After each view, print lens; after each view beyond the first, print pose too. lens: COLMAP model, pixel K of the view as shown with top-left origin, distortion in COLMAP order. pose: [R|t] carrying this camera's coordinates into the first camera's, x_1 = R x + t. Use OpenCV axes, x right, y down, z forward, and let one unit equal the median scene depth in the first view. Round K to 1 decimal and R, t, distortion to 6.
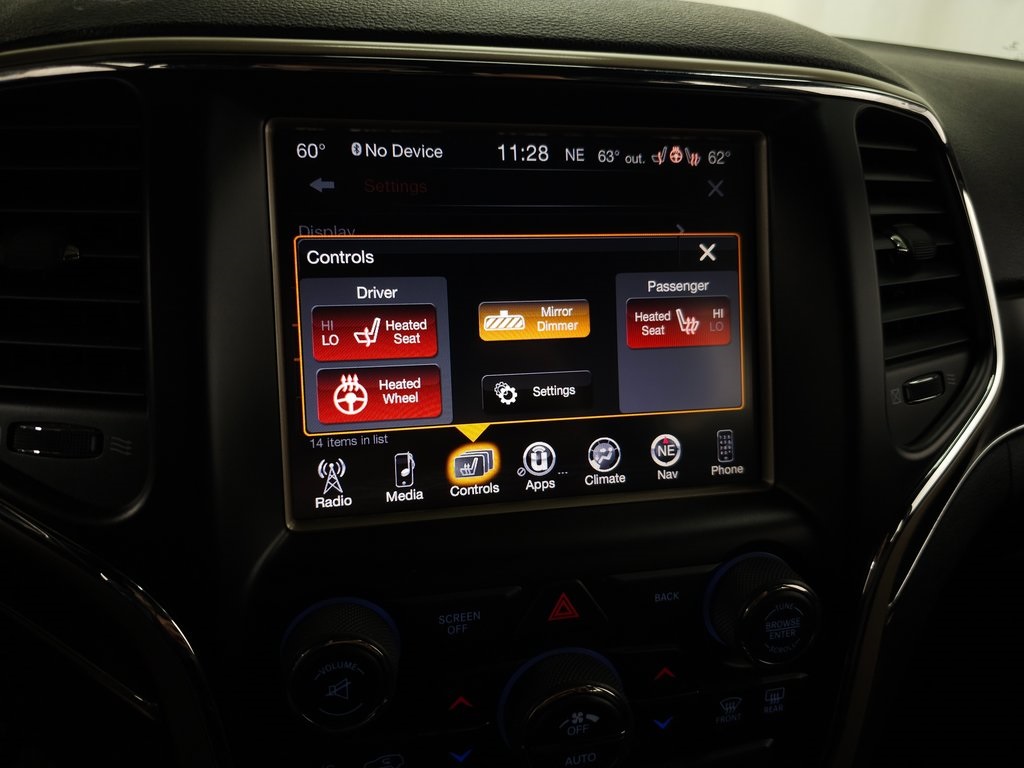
lens RADIAL K [[694.7, 0, 516.0], [0, 694.7, 383.6], [0, 0, 1]] dist [0.034886, -0.046153]
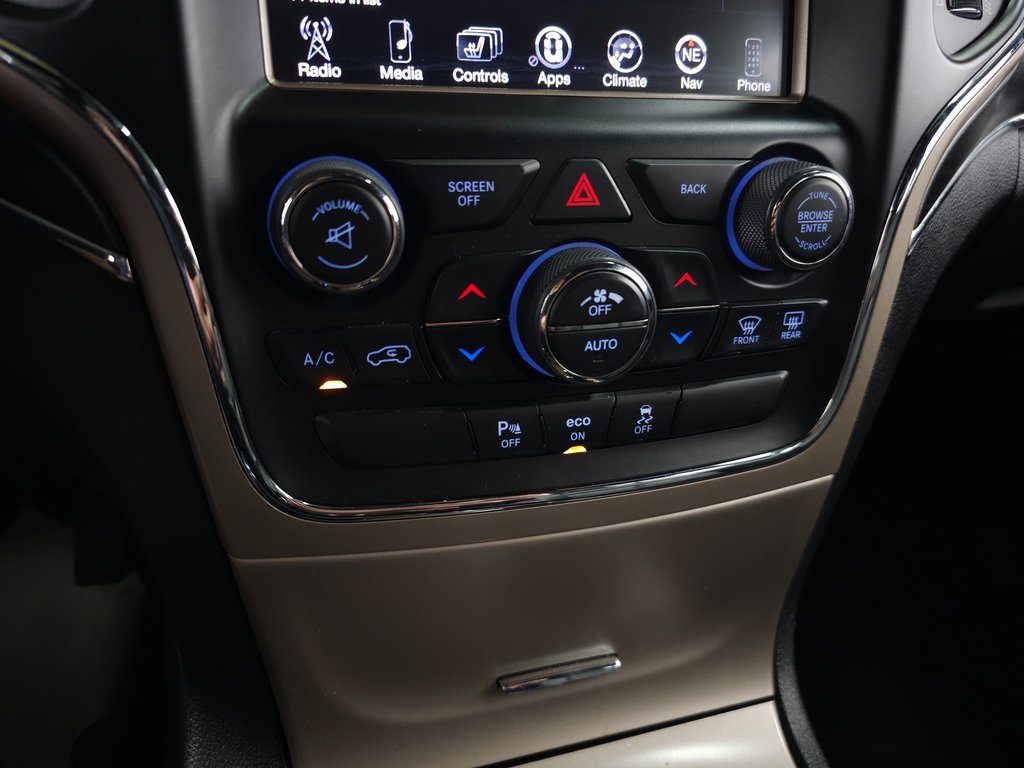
lens RADIAL K [[694.7, 0, 520.3], [0, 694.7, 380.4], [0, 0, 1]] dist [0.034886, -0.046153]
pose [[0.997404, -0.005480, 0.071799, -0.076870], [-0.004337, 0.990719, 0.135857, 0.422023], [-0.071877, -0.135816, 0.988123, 0.073901]]
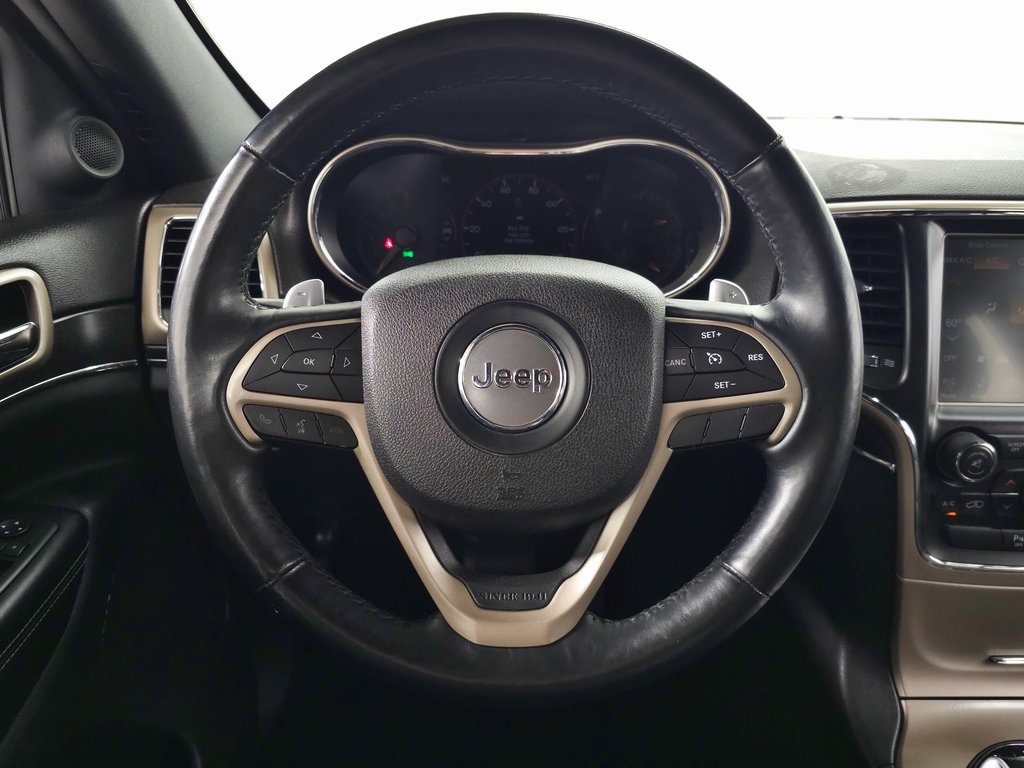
lens RADIAL K [[694.7, 0, 504.3], [0, 694.7, 382.9], [0, 0, 1]] dist [0.034886, -0.046153]
pose [[0.972686, 0.057085, -0.224998, -1.155296], [-0.057908, 0.998318, 0.002945, 0.202231], [0.224788, 0.010164, 0.974355, -1.572829]]
